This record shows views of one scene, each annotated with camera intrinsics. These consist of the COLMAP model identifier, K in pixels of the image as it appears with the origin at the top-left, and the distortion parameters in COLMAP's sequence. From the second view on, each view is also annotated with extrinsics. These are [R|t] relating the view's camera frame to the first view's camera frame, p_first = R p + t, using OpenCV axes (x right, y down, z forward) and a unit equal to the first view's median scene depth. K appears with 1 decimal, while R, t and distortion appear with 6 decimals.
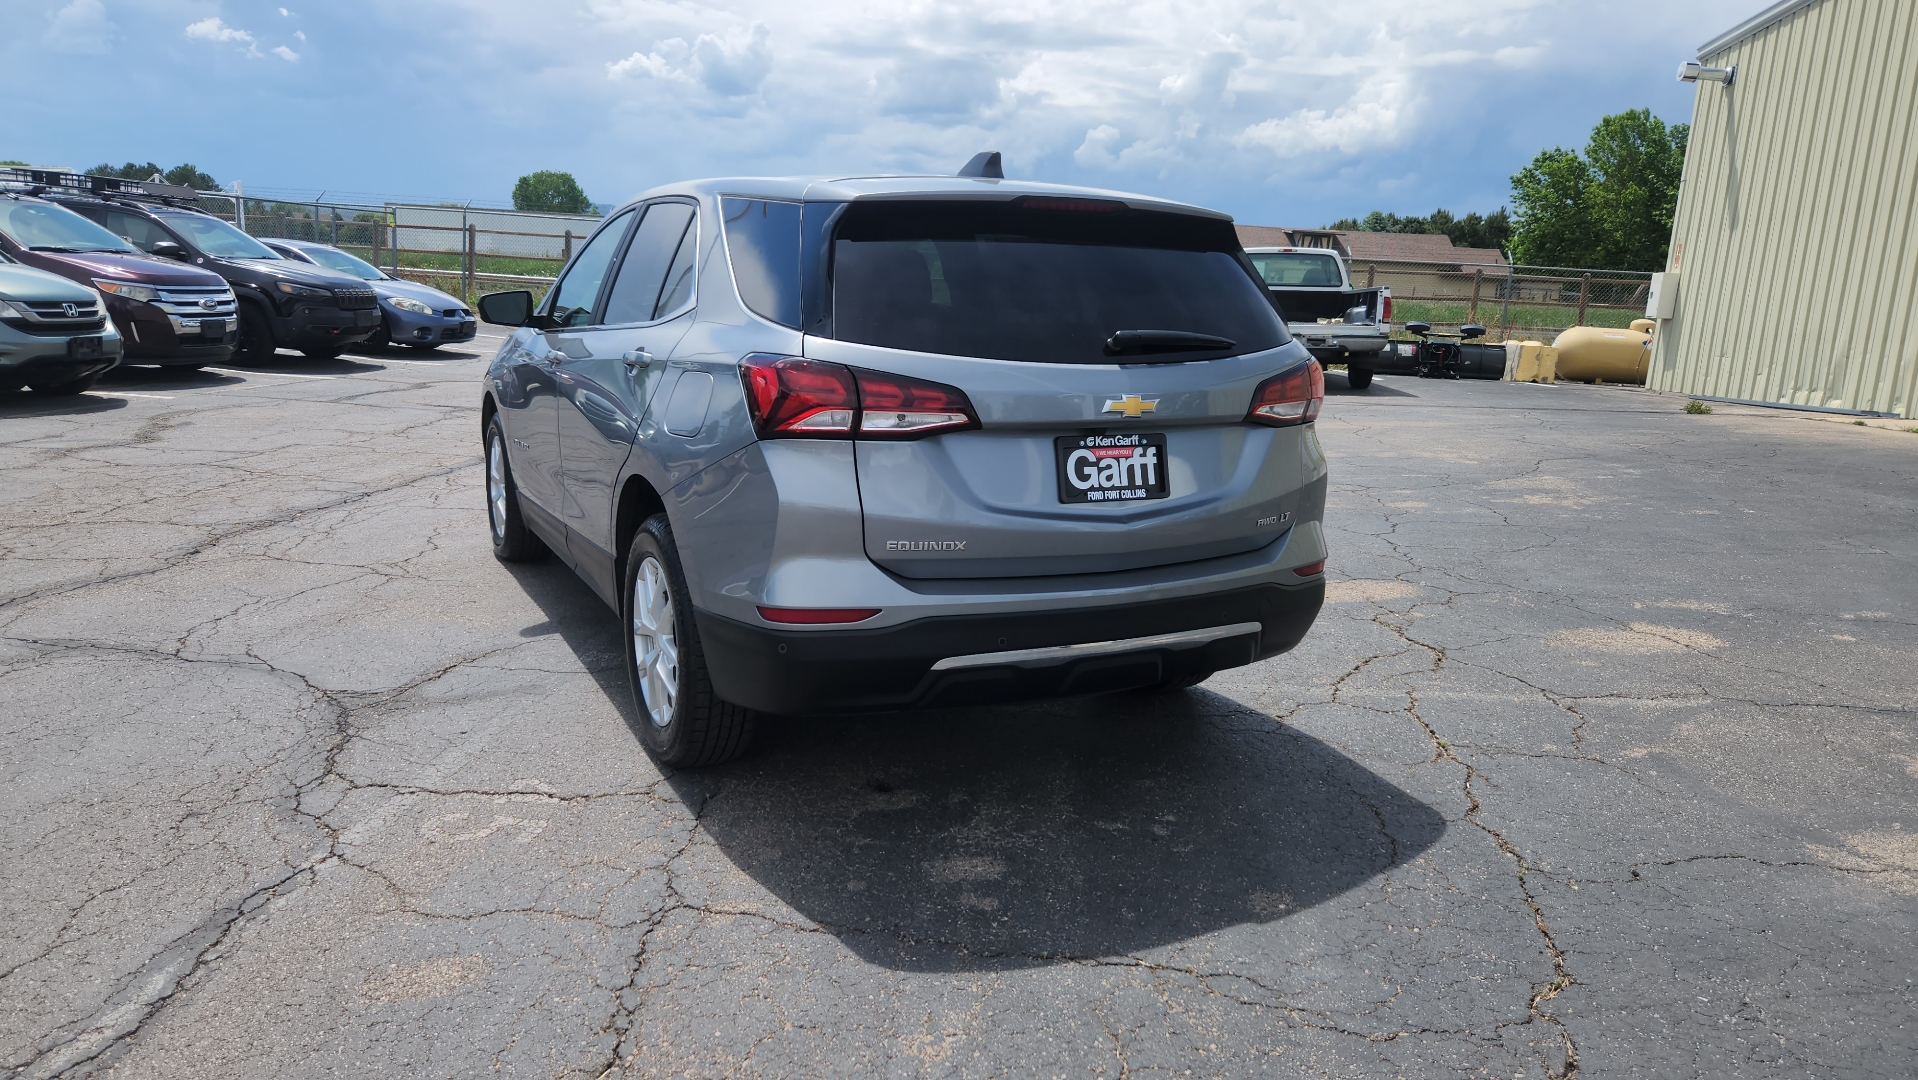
lens RADIAL K [[1282.9, 0, 931.4], [0, 1282.9, 521.5], [0, 0, 1]] dist [0.067117, -0.050880]
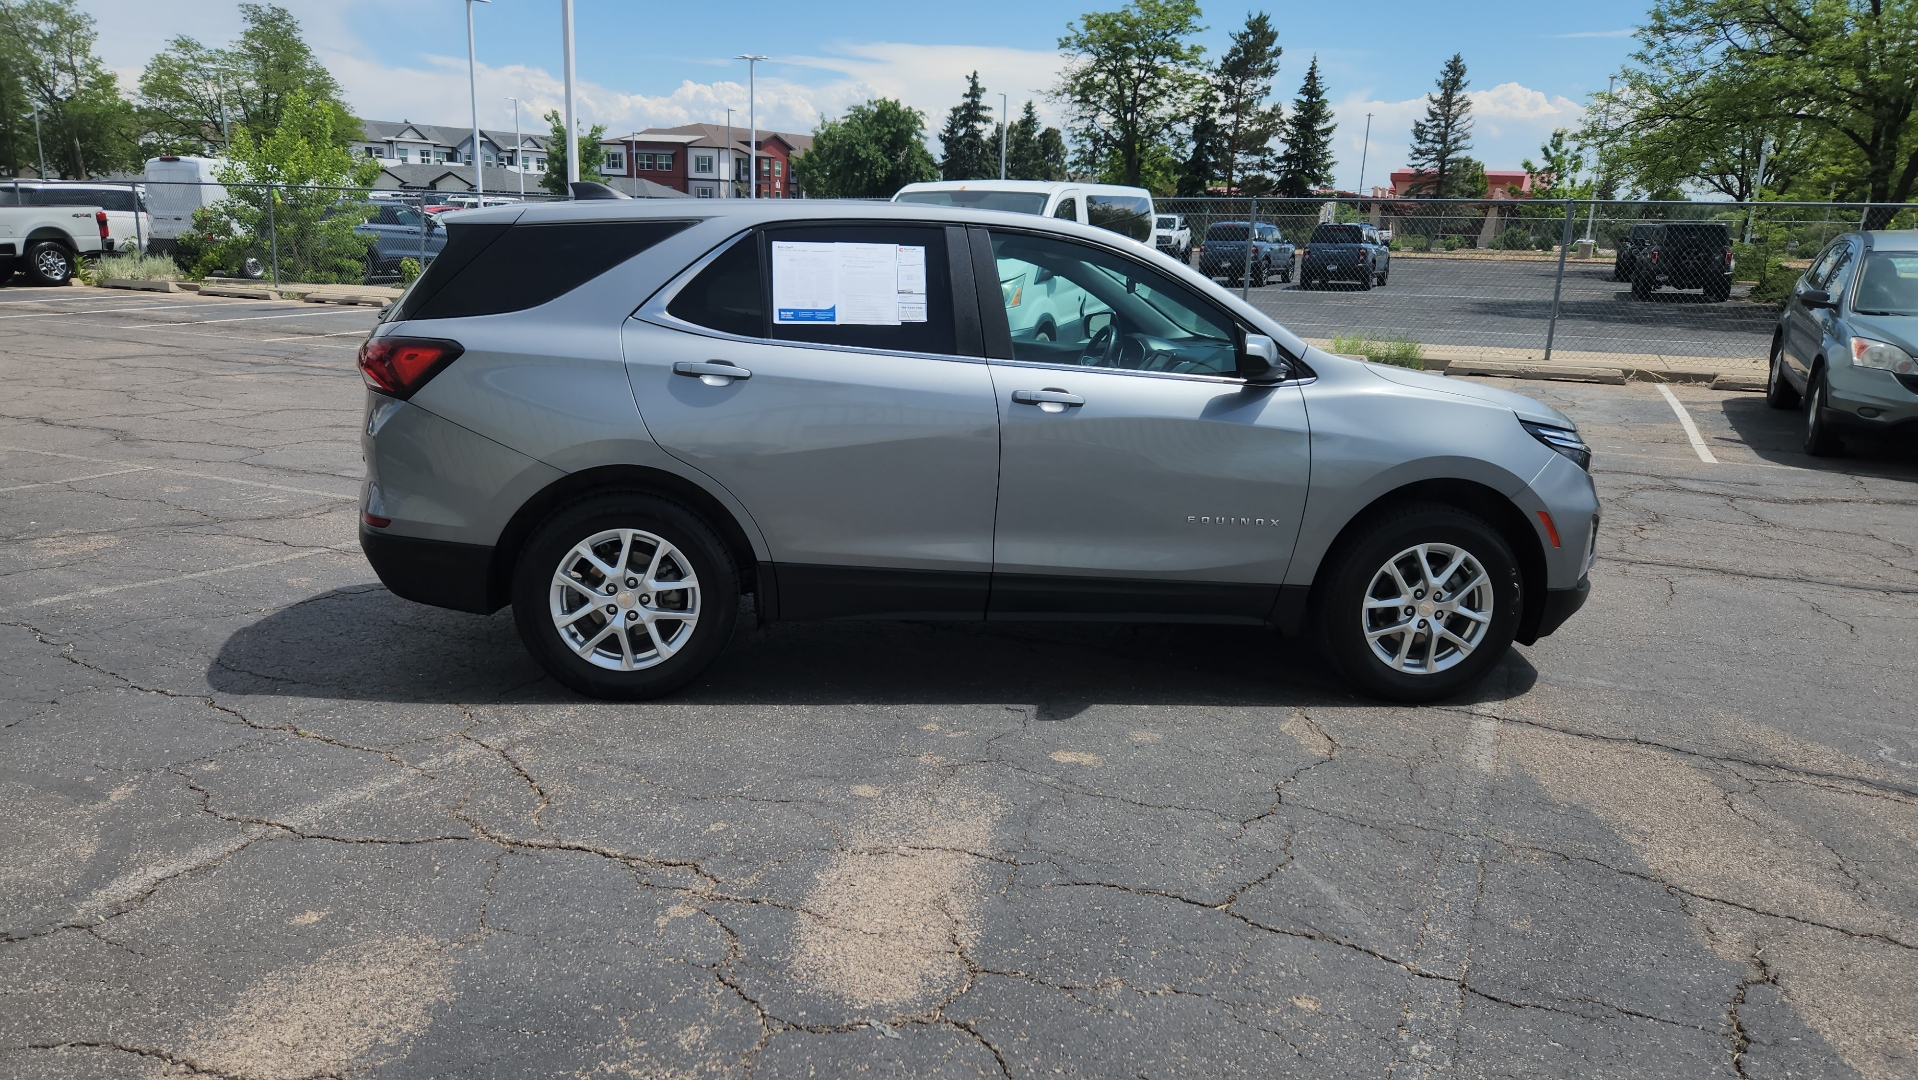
lens RADIAL K [[1291.9, 0, 917.5], [0, 1291.9, 541.1], [0, 0, 1]] dist [0.062311, -0.047790]
pose [[-0.341471, 0.162869, -0.925673, 1.291961], [-0.213318, 0.945741, 0.245091, -0.357262], [0.915365, 0.281154, -0.288200, 1.904012]]
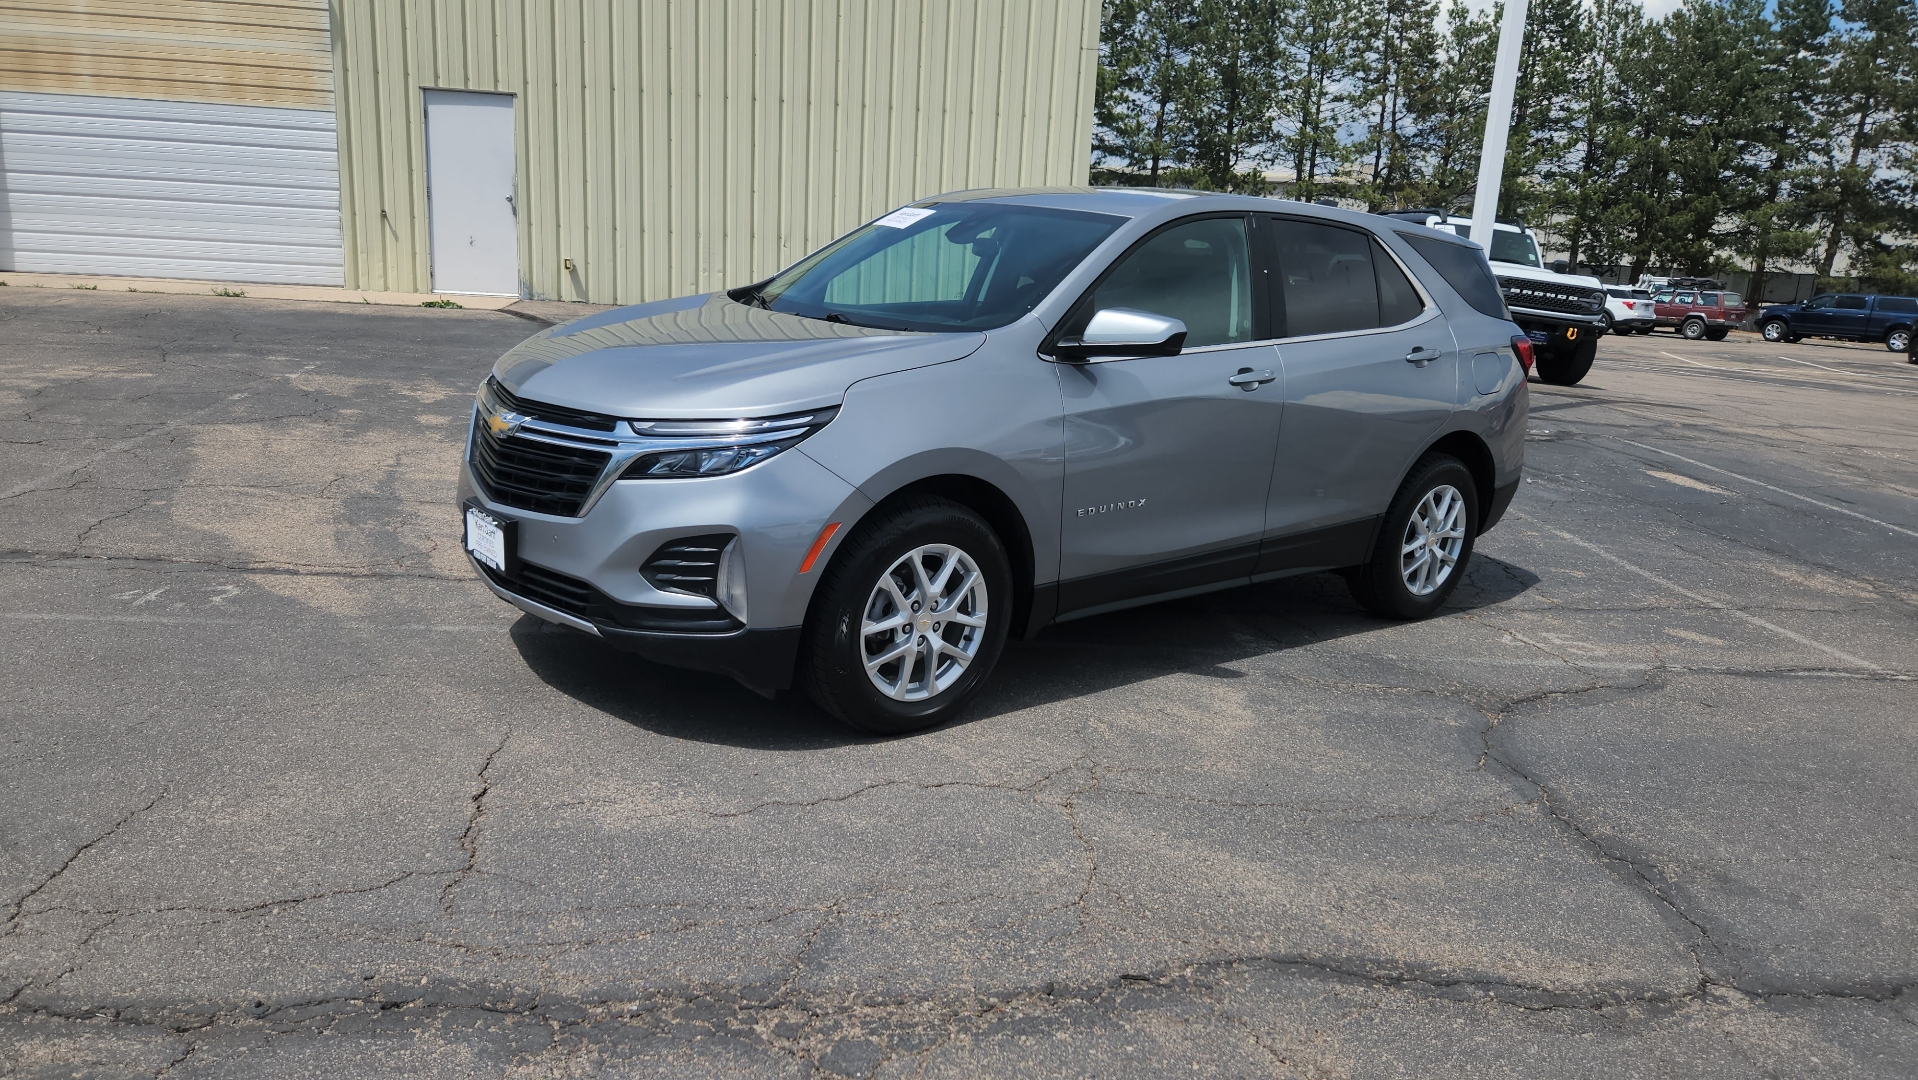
lens RADIAL K [[1284.9, 0, 918.8], [0, 1284.9, 528.5], [0, 0, 1]] dist [0.065165, -0.050202]
pose [[-0.202438, -0.266464, 0.942346, -1.611630], [0.101052, 0.951449, 0.290746, -0.446721], [-0.974067, 0.154085, -0.165683, 1.955917]]
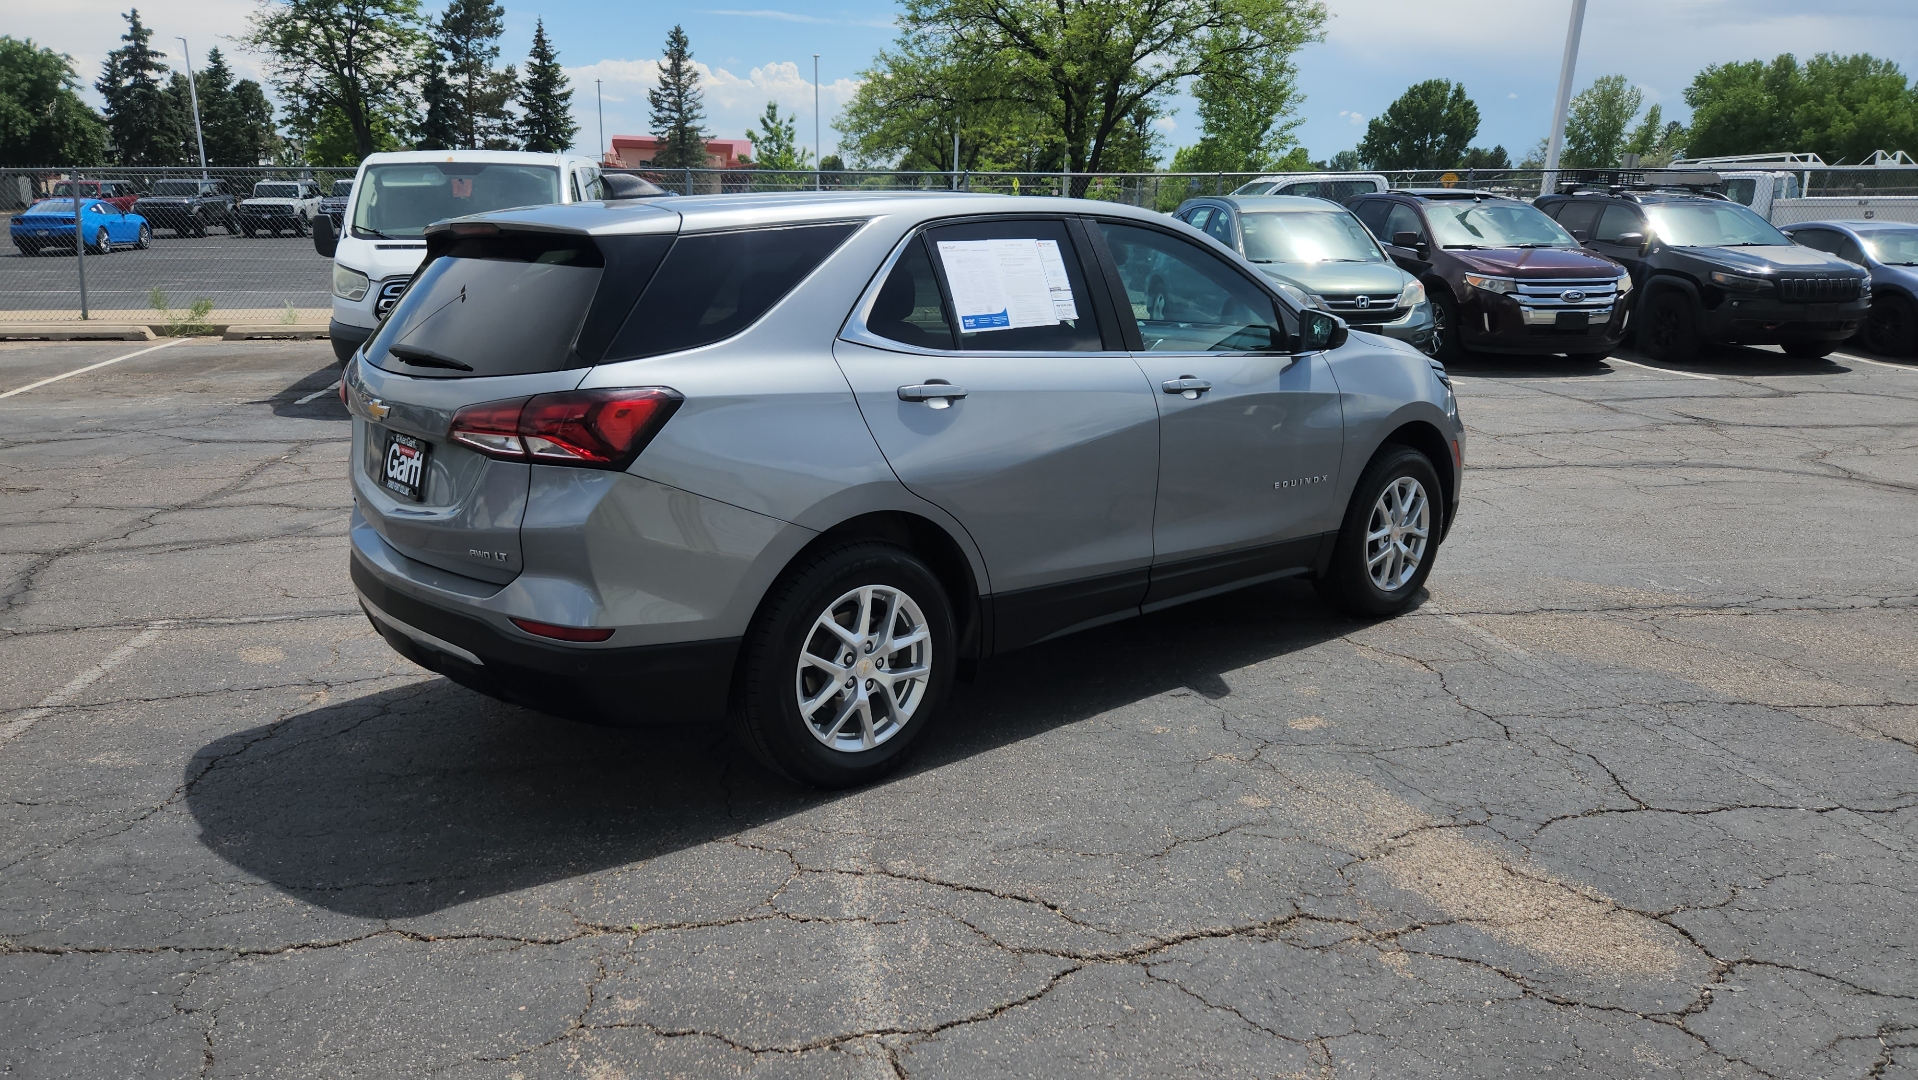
lens RADIAL K [[1291.9, 0, 932.0], [0, 1291.9, 549.5], [0, 0, 1]] dist [0.062311, -0.047790]
pose [[0.234338, 0.201272, -0.951091, 1.251686], [-0.169675, 0.971784, 0.163845, -0.217943], [0.957233, 0.122982, 0.261877, 1.065892]]
